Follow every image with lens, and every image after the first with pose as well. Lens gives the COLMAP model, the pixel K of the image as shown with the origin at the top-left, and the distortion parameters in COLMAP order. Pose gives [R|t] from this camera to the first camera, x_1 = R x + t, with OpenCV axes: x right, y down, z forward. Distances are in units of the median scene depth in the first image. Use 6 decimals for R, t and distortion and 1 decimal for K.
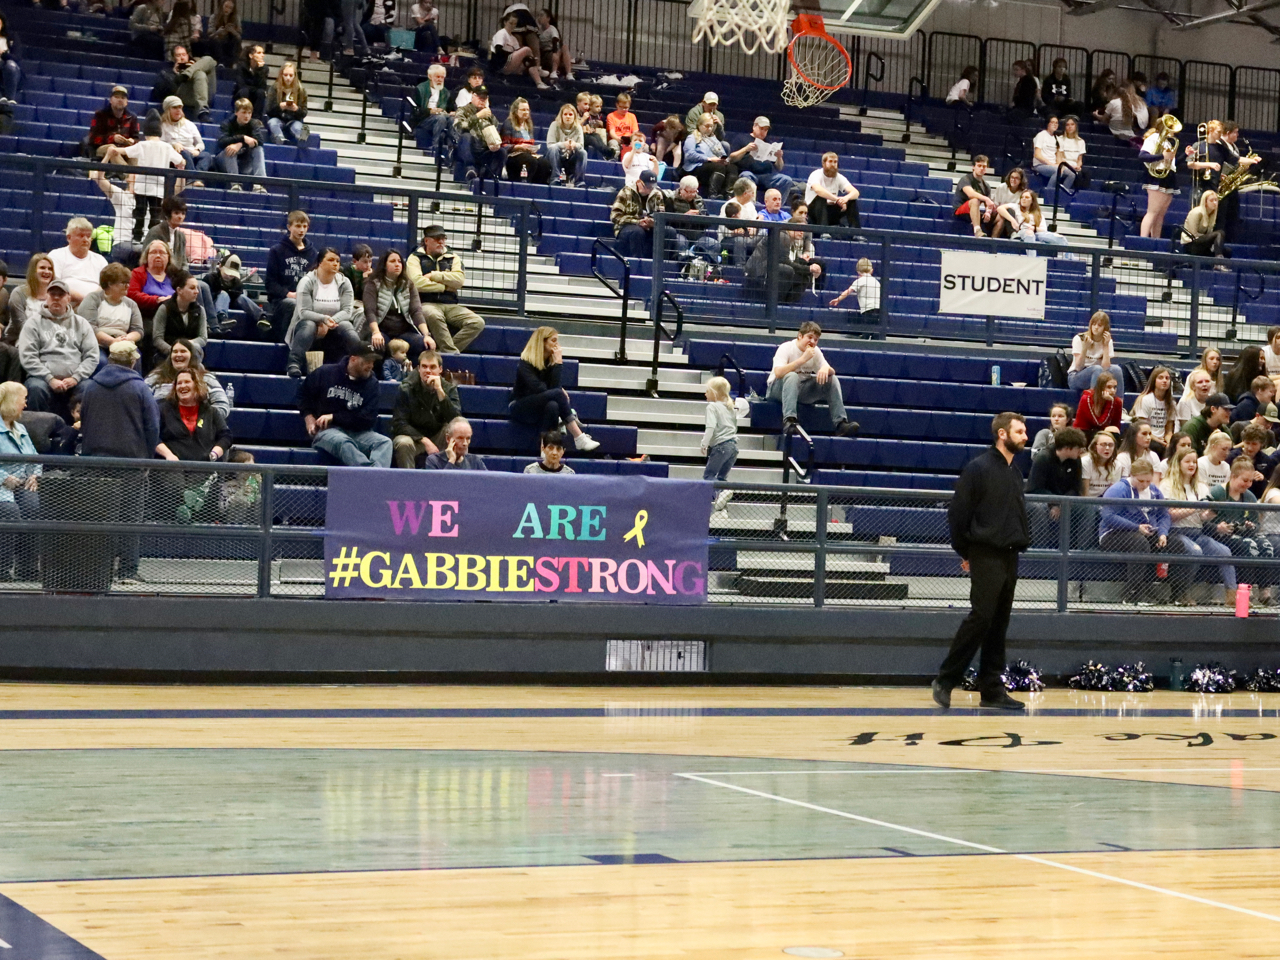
lens RADIAL K [[1994.6, 0, 640.0], [0, 1994.6, 480.0], [0, 0, 1]] dist [-0.015872, 0.003968]
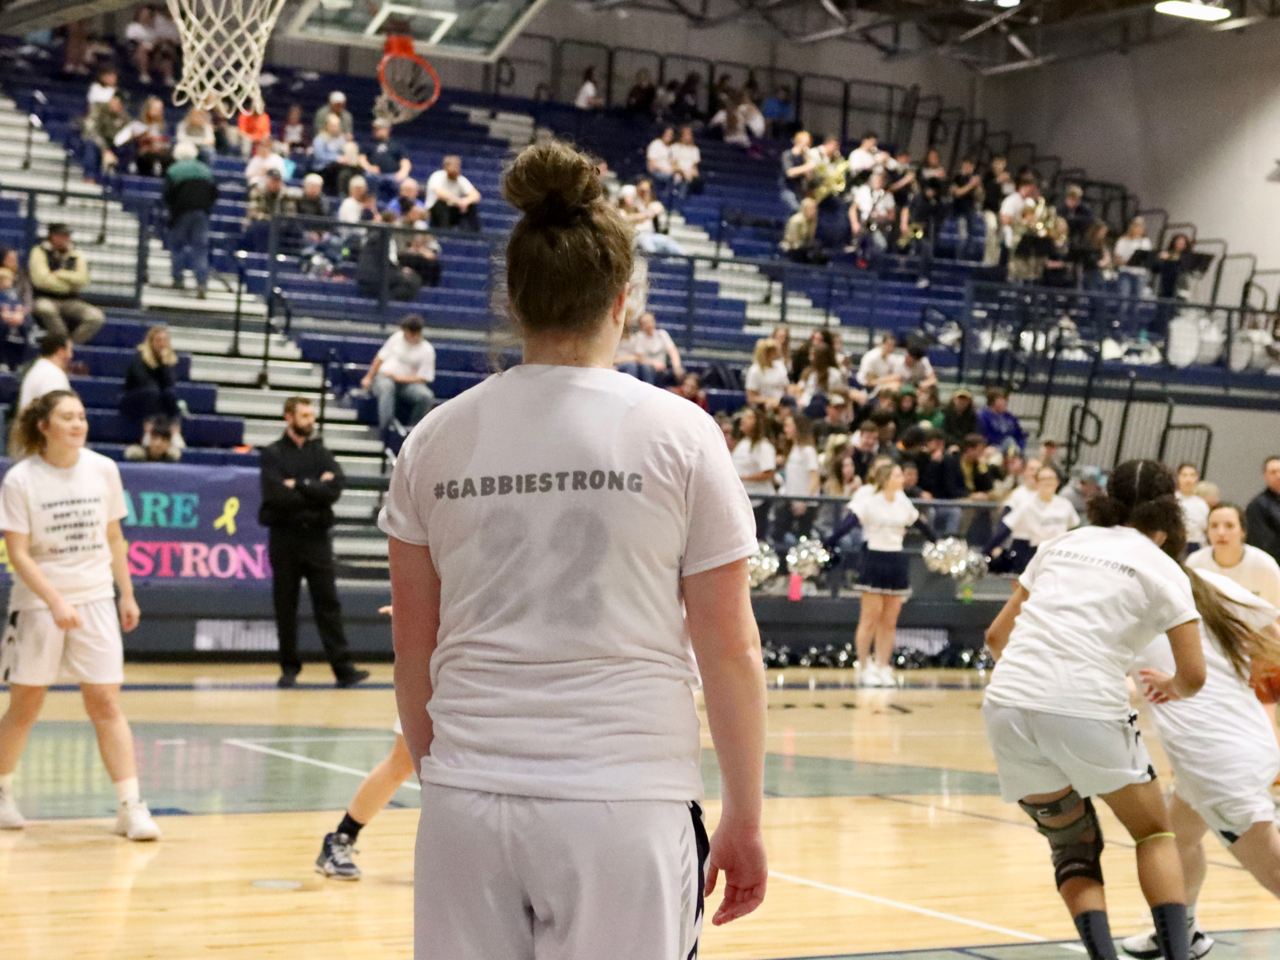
lens RADIAL K [[2084.0, 0, 640.0], [0, 2084.0, 480.0], [0, 0, 1]] dist [0.006354, -0.090198]
pose [[0.992916, 0.007114, 0.118609, 0.066934], [-0.008549, 0.999896, 0.011597, -0.007716], [-0.118515, -0.012529, 0.992873, -0.106685]]
